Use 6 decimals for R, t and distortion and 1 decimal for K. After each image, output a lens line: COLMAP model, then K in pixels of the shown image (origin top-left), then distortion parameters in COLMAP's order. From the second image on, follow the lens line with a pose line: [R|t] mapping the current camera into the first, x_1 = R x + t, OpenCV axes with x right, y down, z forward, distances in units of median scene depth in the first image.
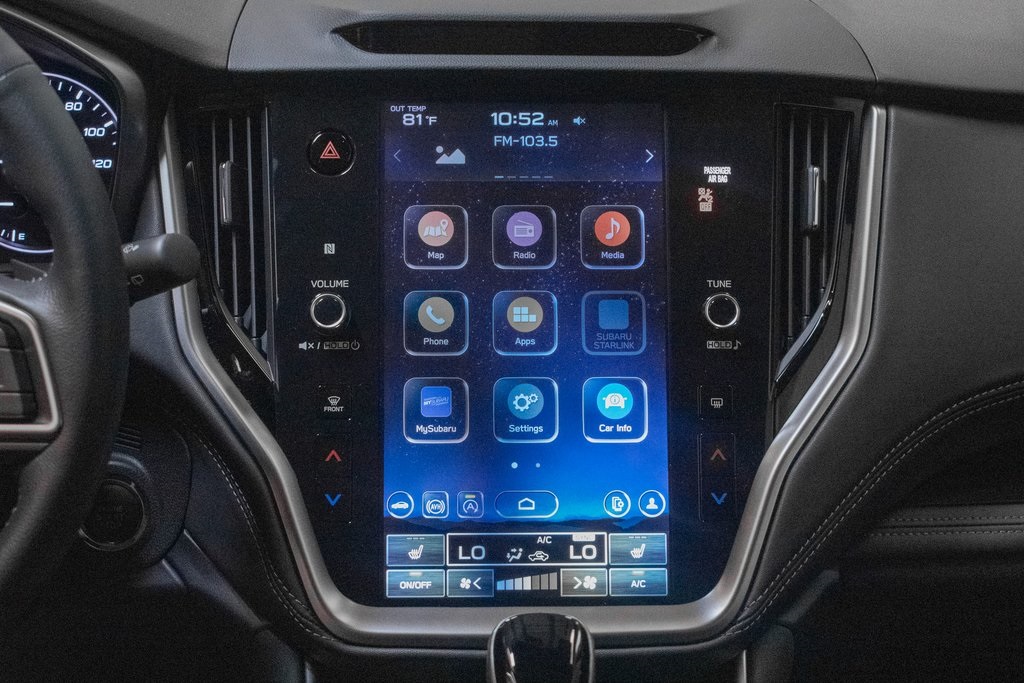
lens RADIAL K [[2049.2, 0, 518.5], [0, 2049.2, 341.2], [0, 0, 1]] dist [0.040335, 0.000000]
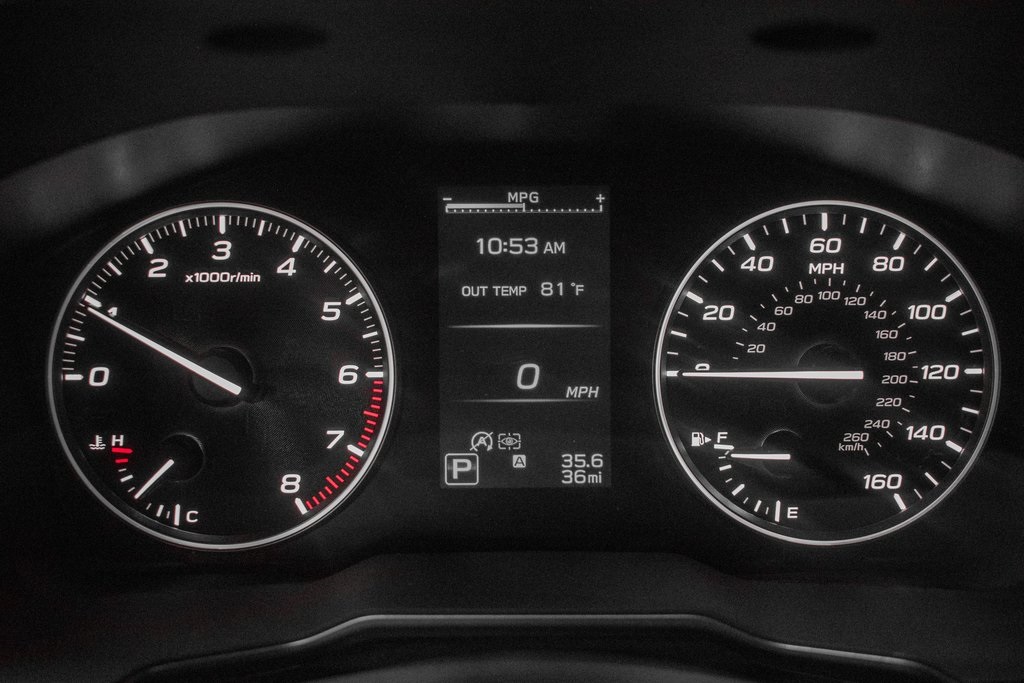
lens RADIAL K [[1196.3, 0, 503.1], [0, 1196.3, 349.5], [0, 0, 1]] dist [-0.042429, 0.000000]
pose [[0.999717, -0.010483, -0.021352, -0.308763], [0.010648, 0.999915, 0.007587, -0.095748], [0.021271, -0.007812, 0.999743, 0.693676]]
